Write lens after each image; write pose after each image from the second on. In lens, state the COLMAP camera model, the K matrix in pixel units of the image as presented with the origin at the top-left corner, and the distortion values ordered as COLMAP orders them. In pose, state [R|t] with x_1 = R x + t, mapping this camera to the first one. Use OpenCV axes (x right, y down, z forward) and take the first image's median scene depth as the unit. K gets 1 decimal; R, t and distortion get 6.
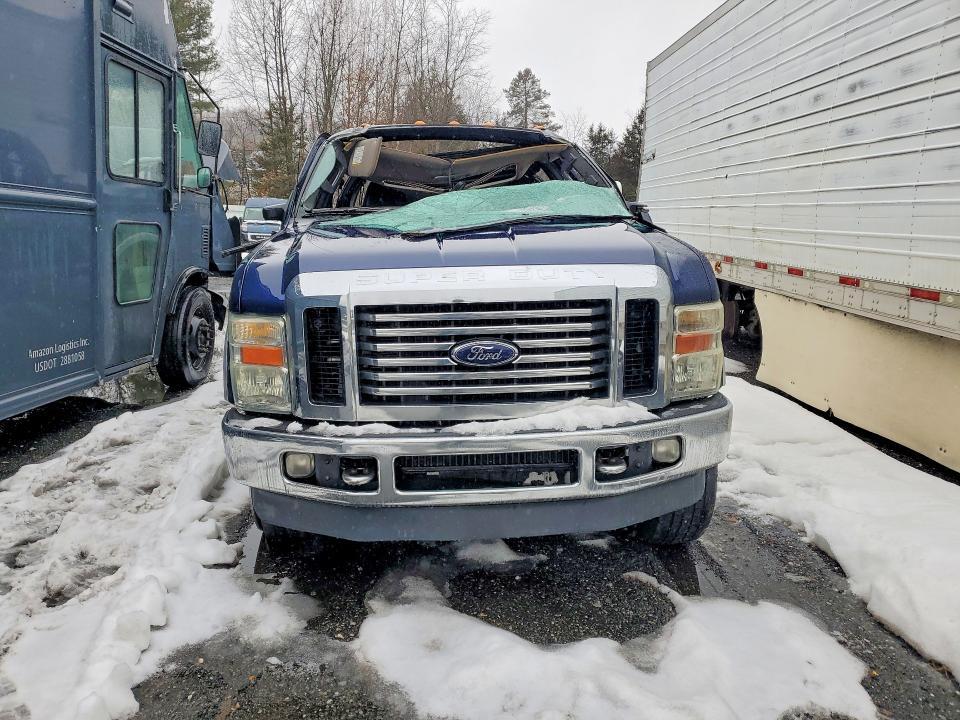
lens RADIAL K [[743.3, 0, 474.1], [0, 743.3, 360.7], [0, 0, 1]] dist [0.043734, -0.036136]
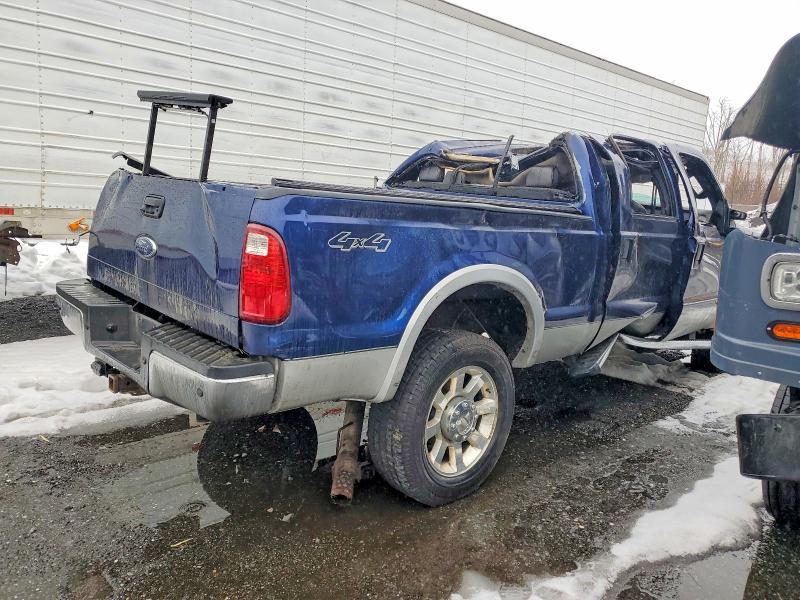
lens RADIAL K [[618.1, 0, 397.7], [0, 618.1, 298.0], [0, 0, 1]] dist [0.024689, 0.009612]
pose [[-0.640177, -0.200494, 0.741604, -1.153945], [0.060171, 0.949292, 0.308584, -0.671798], [-0.765868, 0.242172, -0.595651, 3.305337]]
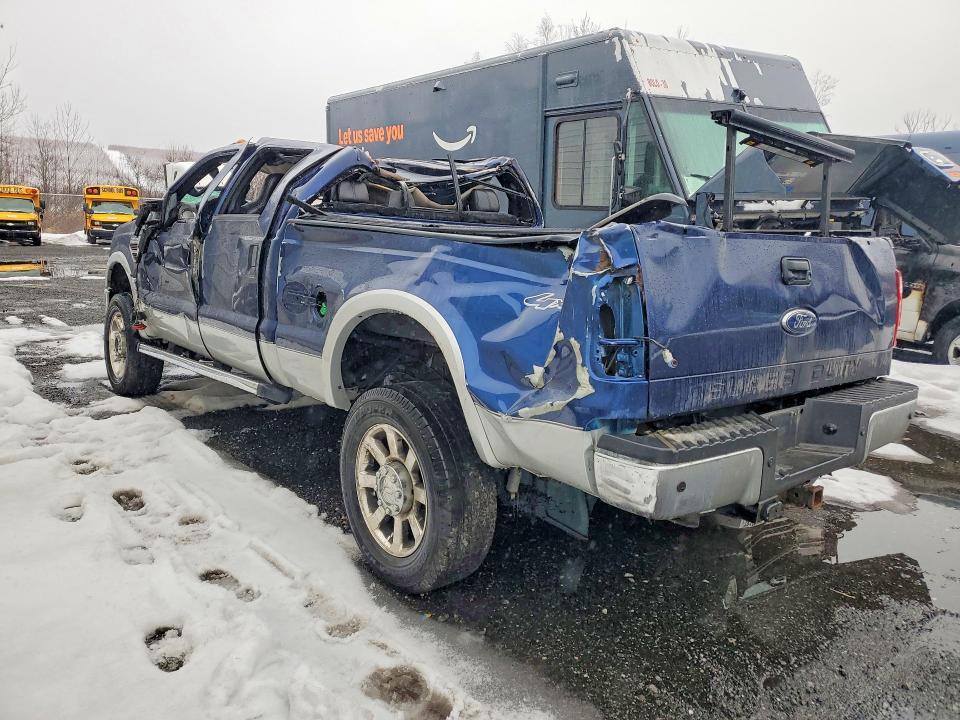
lens RADIAL K [[743.3, 0, 474.1], [0, 743.3, 360.7], [0, 0, 1]] dist [0.043734, -0.036136]
pose [[-0.801919, 0.053336, -0.595048, 0.808130], [-0.164254, 0.937942, 0.305427, -0.646485], [0.574410, 0.342667, -0.743392, 3.501669]]
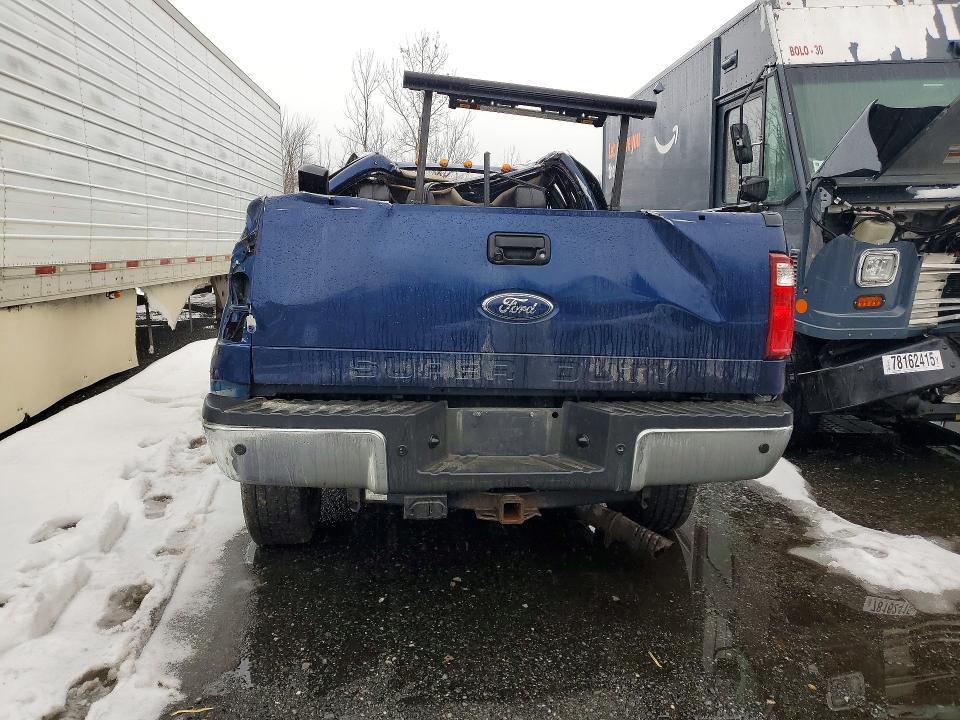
lens RADIAL K [[743.3, 0, 474.1], [0, 743.3, 360.7], [0, 0, 1]] dist [0.043734, -0.036136]
pose [[-0.997801, -0.037961, -0.054335, -0.034571], [-0.054204, 0.939124, 0.339275, -0.691104], [0.038148, 0.341474, -0.939117, 3.815349]]
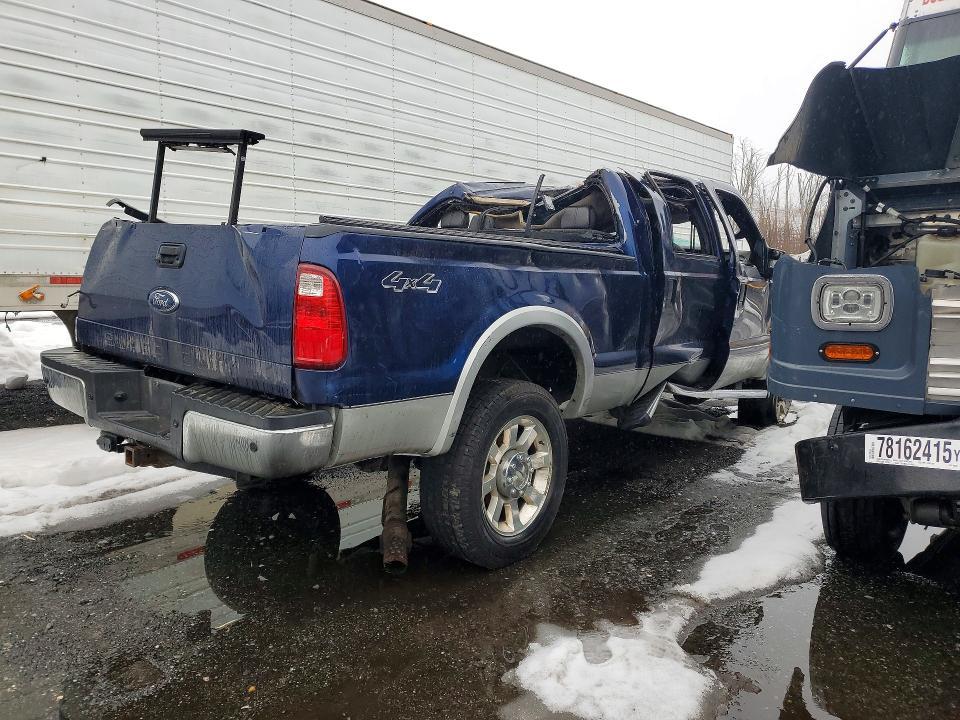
lens RADIAL K [[743.3, 0, 474.1], [0, 743.3, 360.7], [0, 0, 1]] dist [0.043734, -0.036136]
pose [[-0.732758, -0.144940, 0.664874, -1.195673], [0.074587, 0.954060, 0.290184, -0.663213], [-0.676389, 0.262226, -0.688284, 3.465254]]
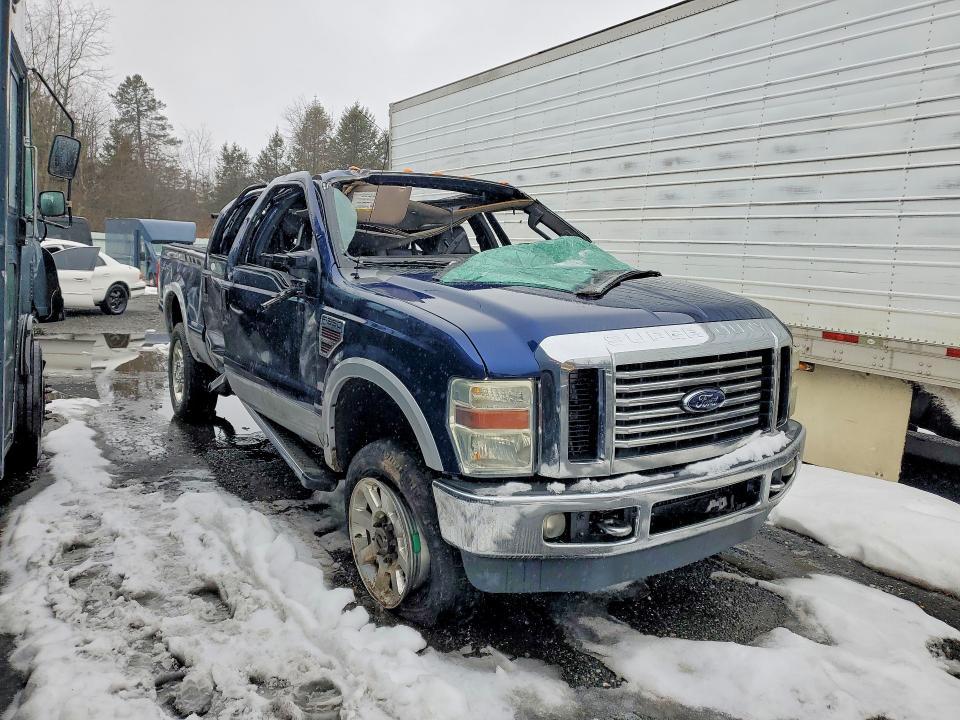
lens RADIAL K [[743.4, 0, 489.0], [0, 743.4, 355.0], [0, 0, 1]] dist [0.026649, 0.003269]
pose [[0.865848, -0.051416, 0.497658, -0.754108], [0.068909, 0.997481, -0.016837, -0.074944], [-0.495539, 0.048872, 0.867210, 0.148317]]
